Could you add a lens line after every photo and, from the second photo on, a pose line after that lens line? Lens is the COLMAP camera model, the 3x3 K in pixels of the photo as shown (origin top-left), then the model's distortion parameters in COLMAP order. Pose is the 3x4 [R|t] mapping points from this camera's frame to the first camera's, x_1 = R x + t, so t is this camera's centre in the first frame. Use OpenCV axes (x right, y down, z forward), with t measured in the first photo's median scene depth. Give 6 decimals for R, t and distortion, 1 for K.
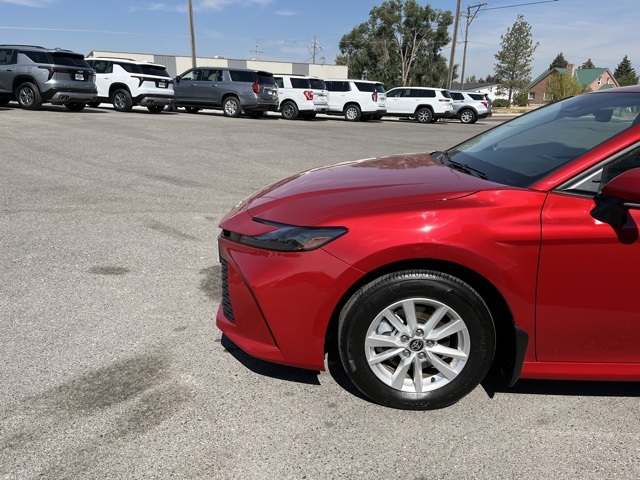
lens RADIAL K [[487.1, 0, 310.6], [0, 487.1, 242.6], [0, 0, 1]] dist [0.065612, -0.090364]
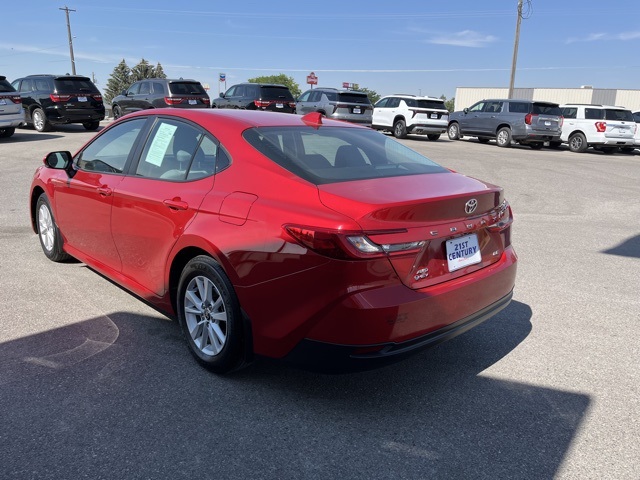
lens RADIAL K [[487.1, 0, 321.0], [0, 487.1, 239.8], [0, 0, 1]] dist [0.065612, -0.090364]
pose [[0.726109, 0.169060, -0.666472, 0.259358], [-0.212084, 0.977107, 0.016795, -0.003942], [0.654054, 0.129153, 0.745341, 0.015730]]
